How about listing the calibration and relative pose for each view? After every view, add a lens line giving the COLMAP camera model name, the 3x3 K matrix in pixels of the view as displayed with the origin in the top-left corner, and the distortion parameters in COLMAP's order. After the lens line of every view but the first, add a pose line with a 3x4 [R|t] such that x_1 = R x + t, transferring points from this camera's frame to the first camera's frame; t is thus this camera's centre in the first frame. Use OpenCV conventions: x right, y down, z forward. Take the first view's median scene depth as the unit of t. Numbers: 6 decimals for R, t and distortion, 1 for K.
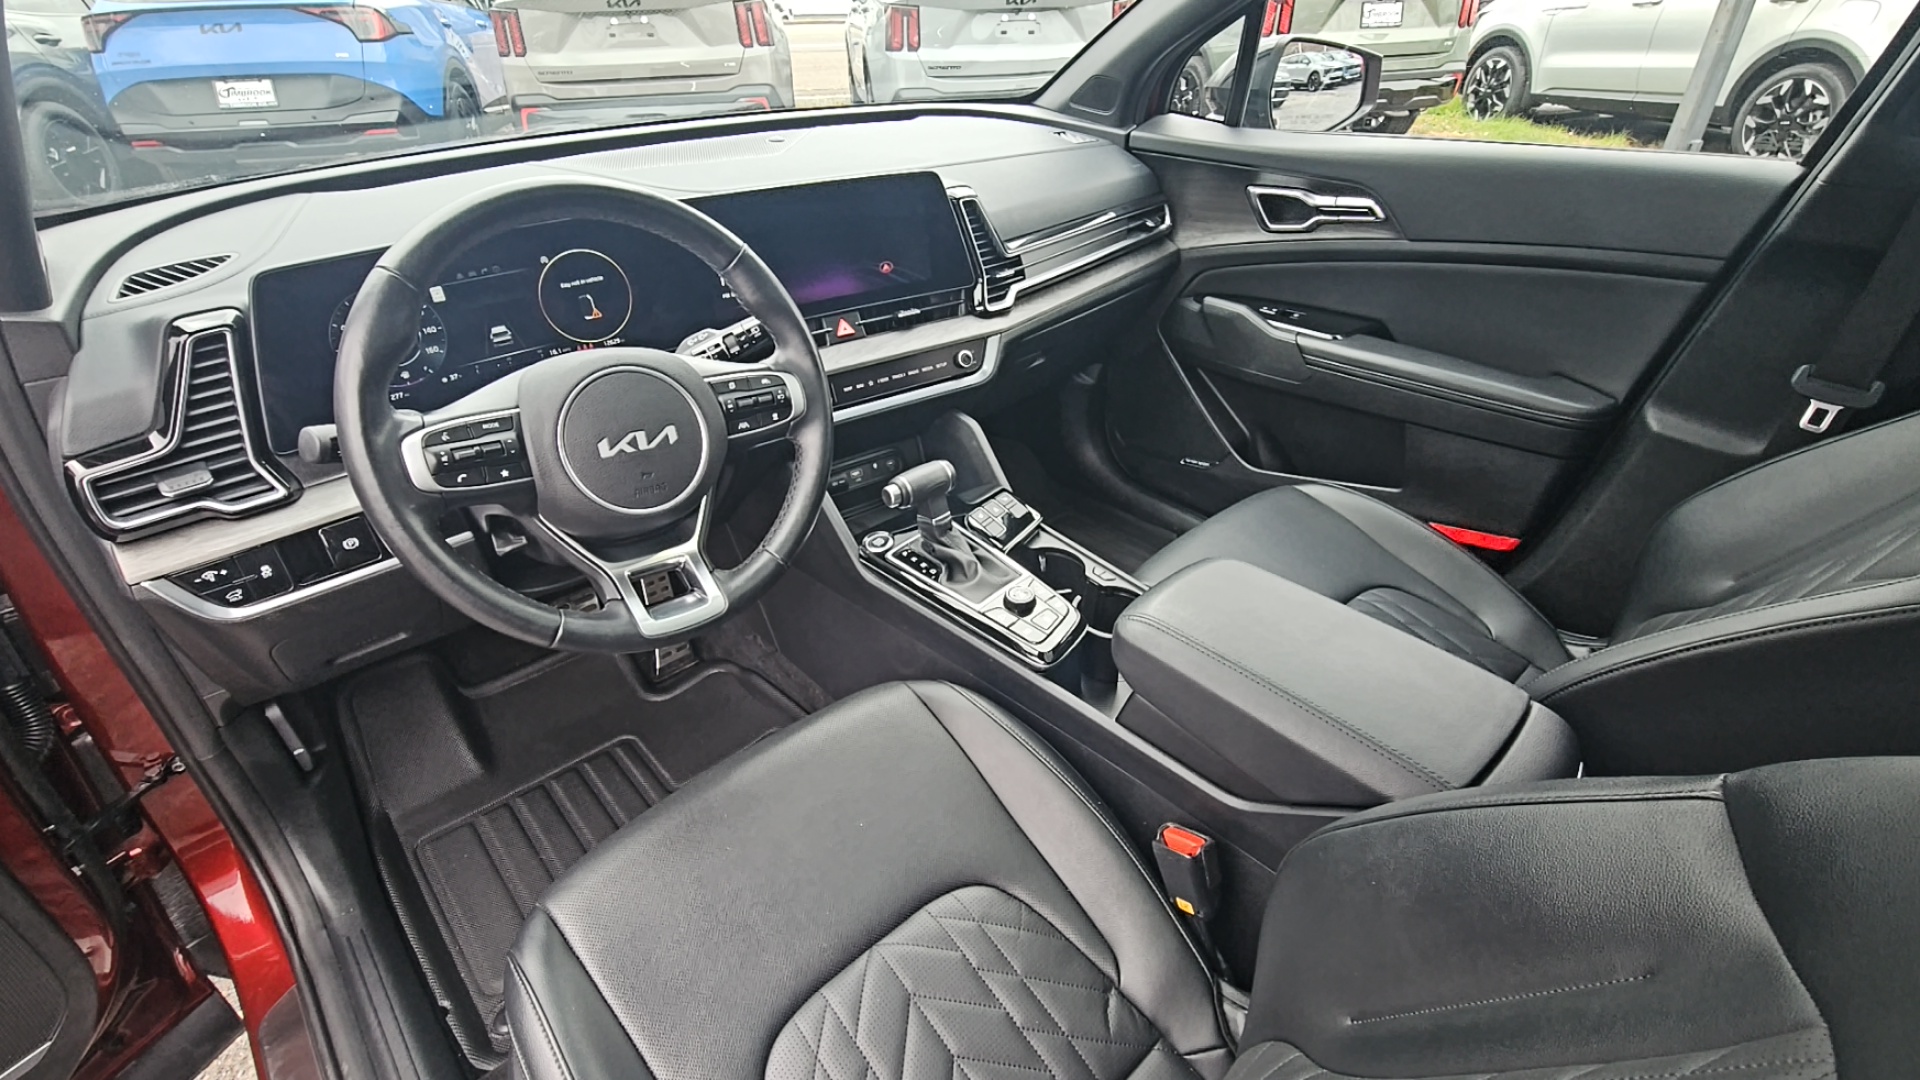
lens RADIAL K [[858.1, 0, 958.4], [0, 858.1, 535.4], [0, 0, 1]] dist [0.014512, -0.009700]
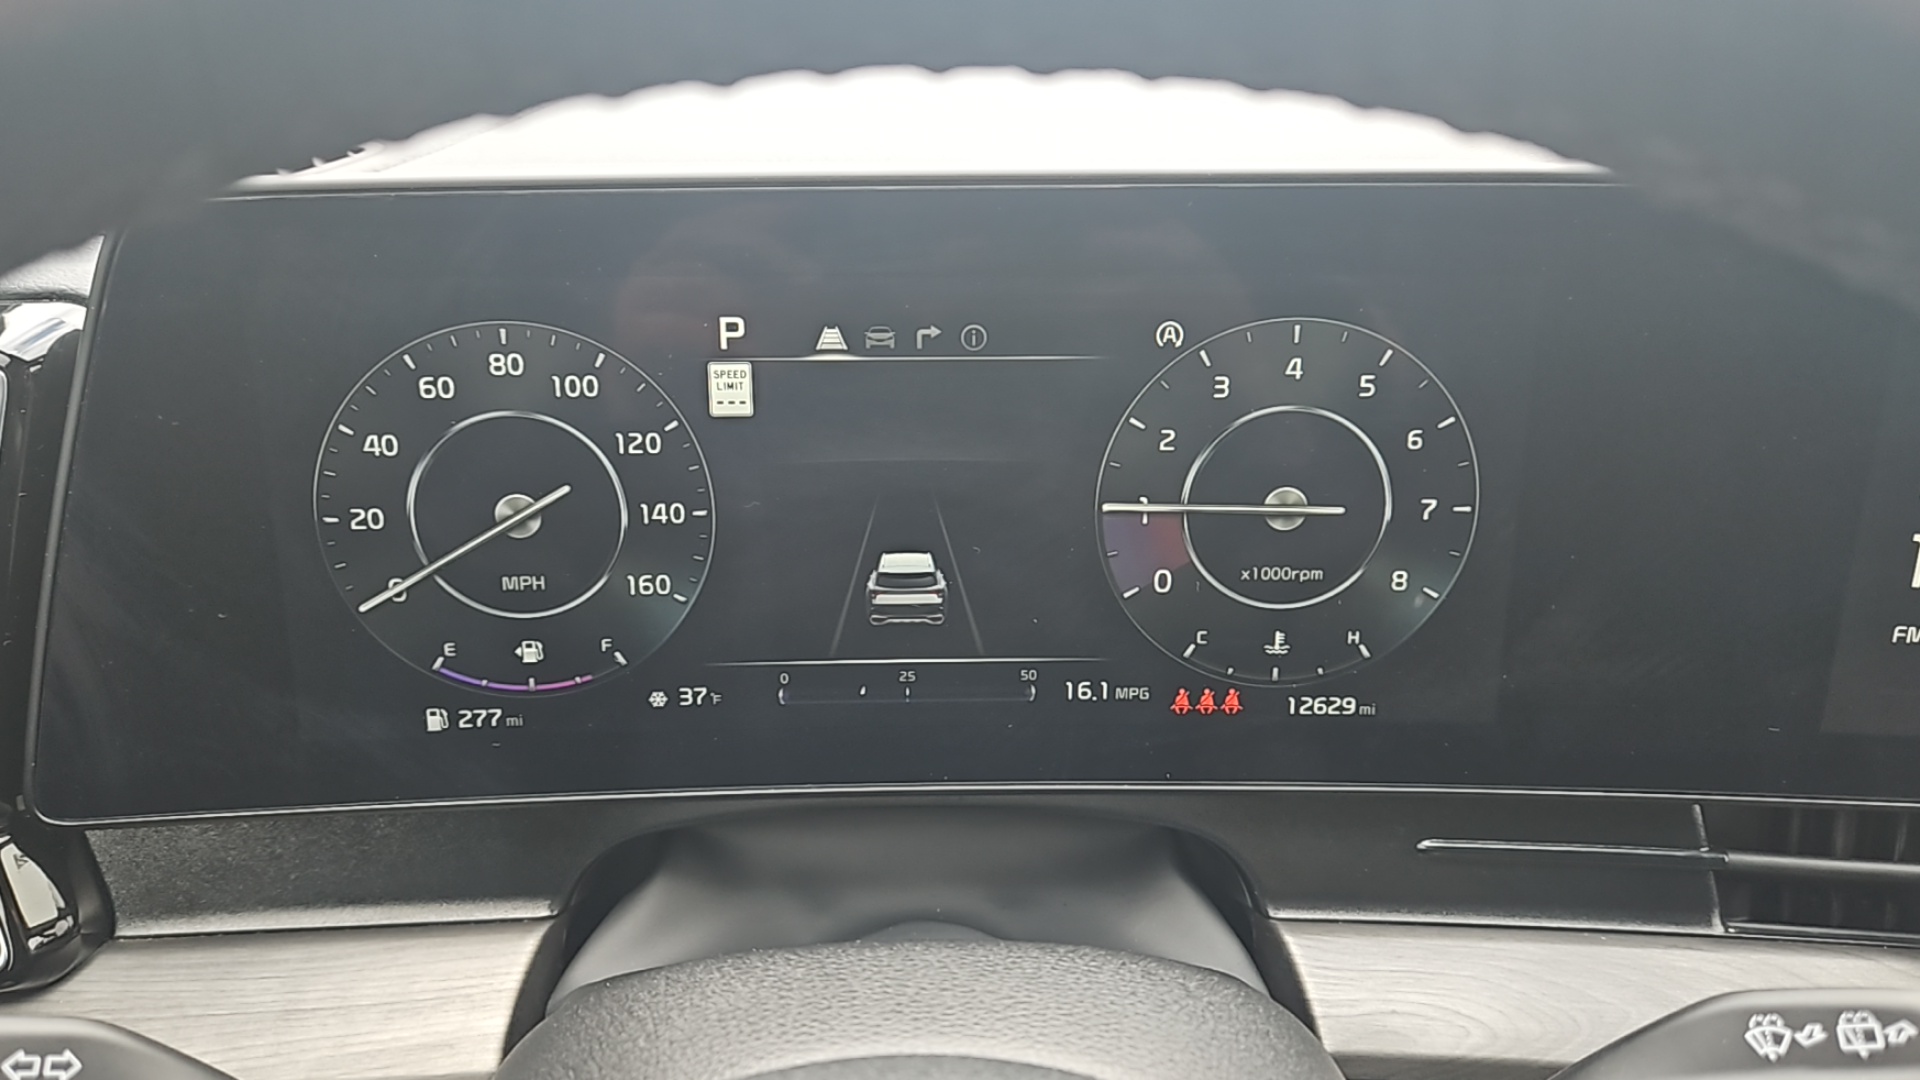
lens RADIAL K [[1430.6, 0, 1006.9], [0, 1430.6, 540.8], [0, 0, 1]] dist [0.061588, -0.068151]
pose [[0.762802, 0.261929, -0.591207, -0.193578], [-0.362613, 0.930273, -0.055710, -0.166595], [0.535392, 0.256875, 0.804593, 0.489501]]
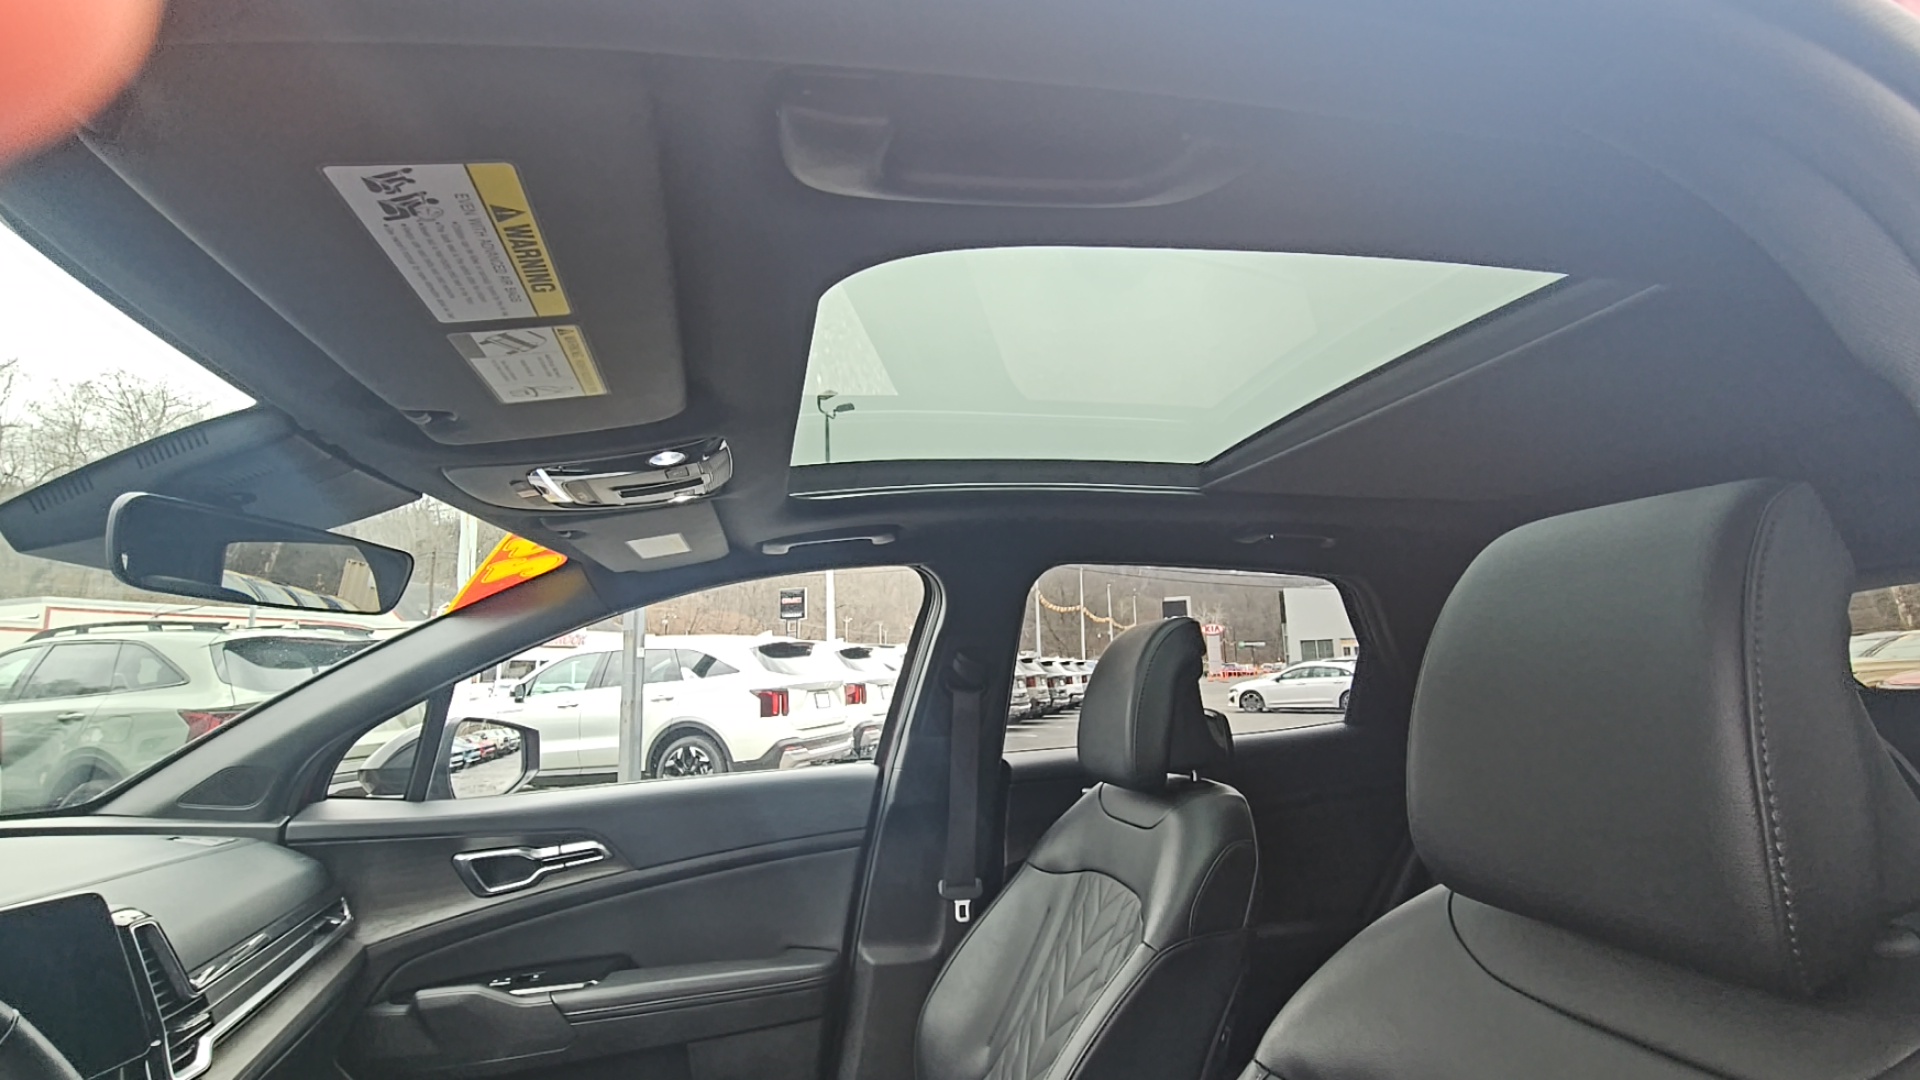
lens RADIAL K [[858.1, 0, 958.0], [0, 858.1, 531.6], [0, 0, 1]] dist [0.014512, -0.009700]
pose [[0.495021, 0.145323, 0.856642, -0.288782], [0.486362, 0.770640, -0.411784, -0.027017], [-0.720004, 0.620480, 0.310803, 0.107833]]
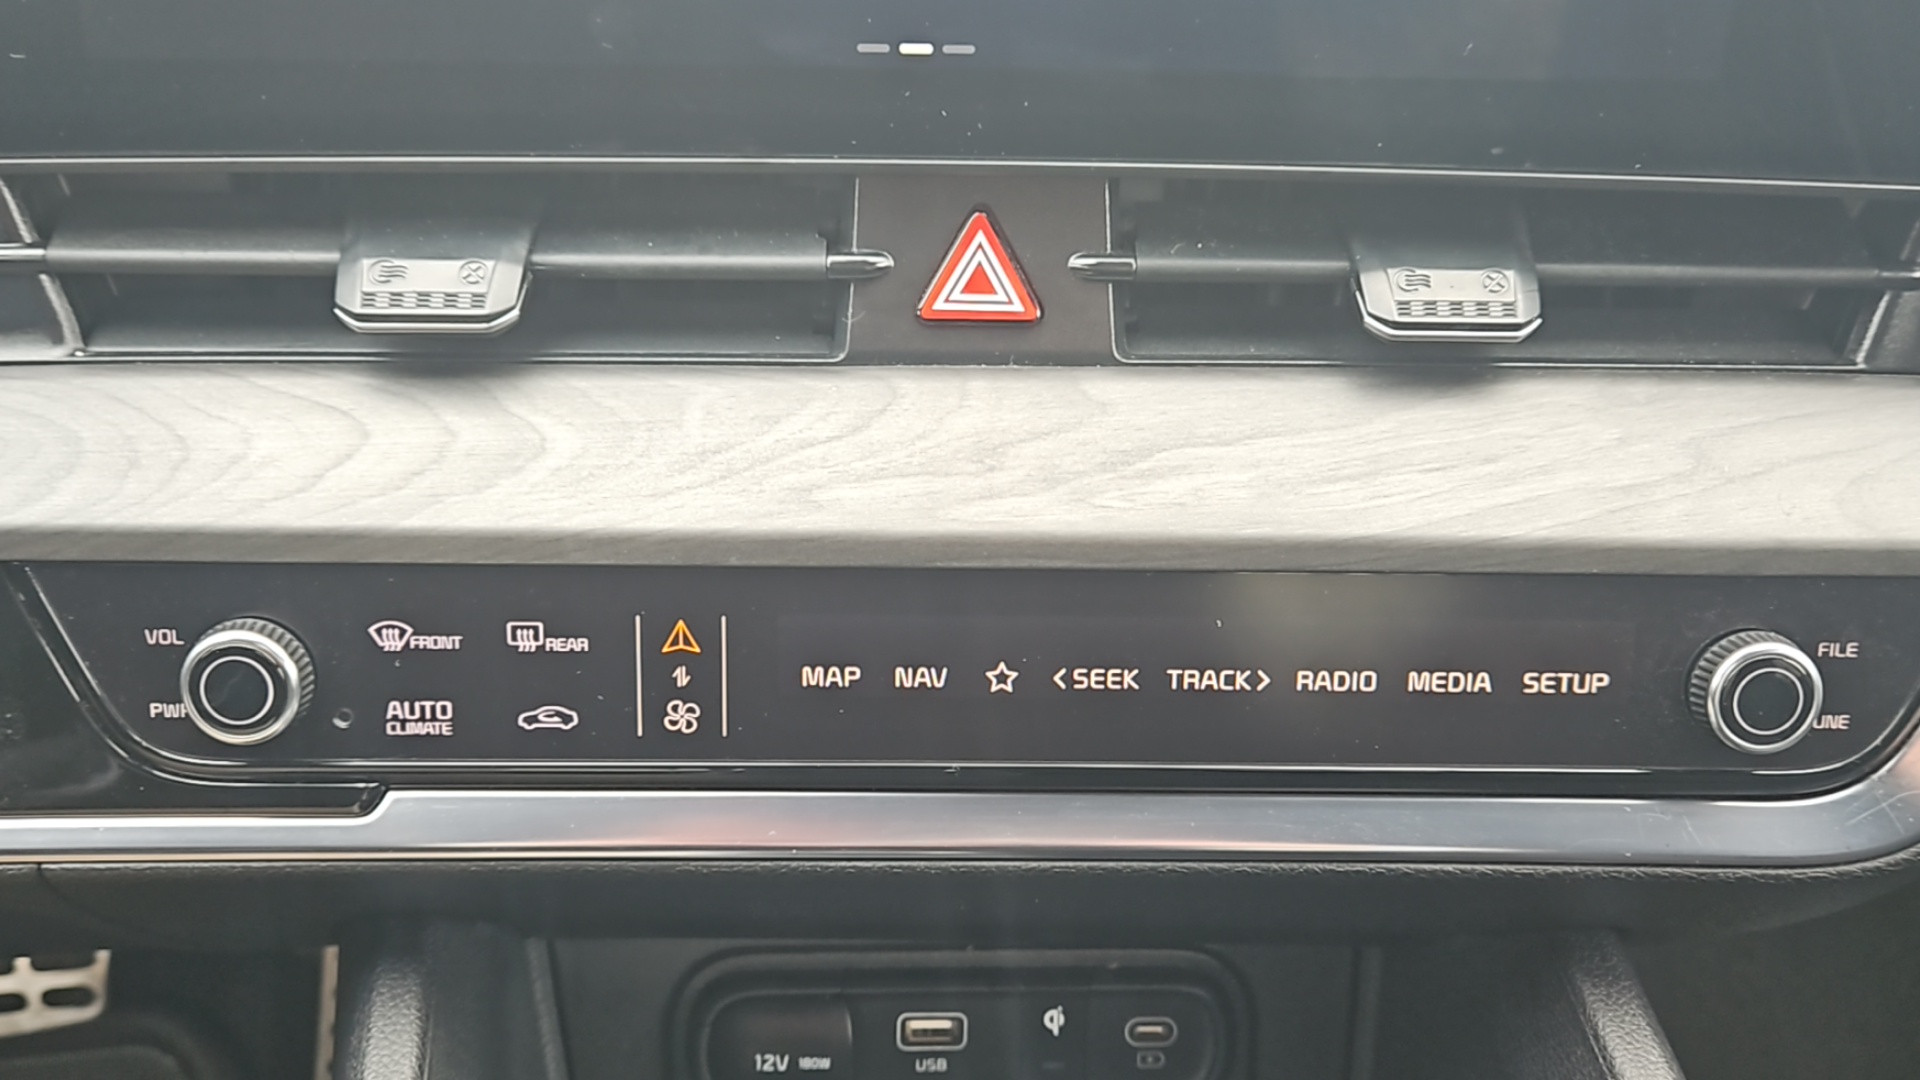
lens RADIAL K [[1854.9, 0, 959.8], [0, 1854.9, 546.8], [0, 0, 1]] dist [0.037562, 0.000000]
pose [[0.834592, 0.336643, -0.436036, 0.022821], [-0.320226, 0.940550, 0.113228, -0.212608], [0.448231, 0.045131, 0.892778, 0.646466]]
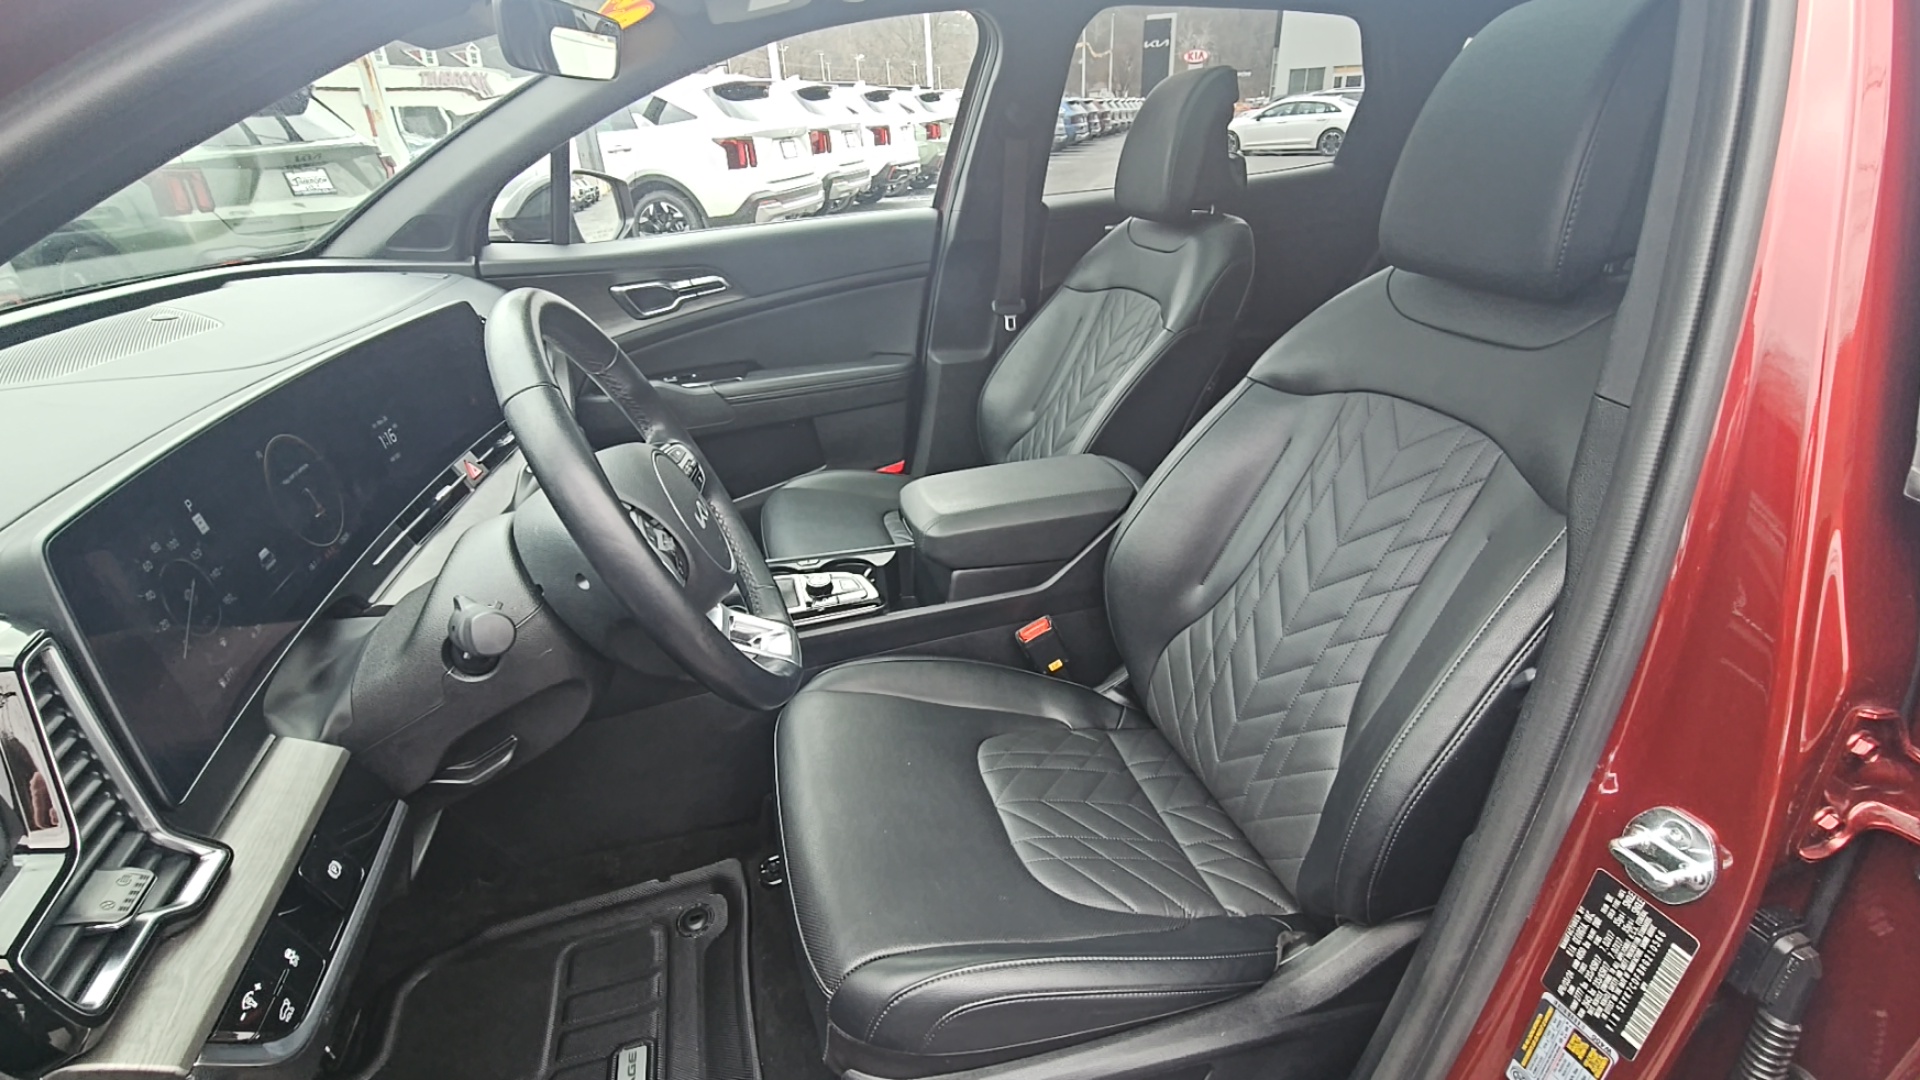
lens RADIAL K [[858.1, 0, 954.9], [0, 858.1, 537.2], [0, 0, 1]] dist [0.014512, -0.009700]
pose [[0.454026, -0.394402, 0.798941, -0.605066], [0.509552, 0.850518, 0.130293, -0.034554], [-0.730902, 0.347946, 0.587126, 0.101847]]
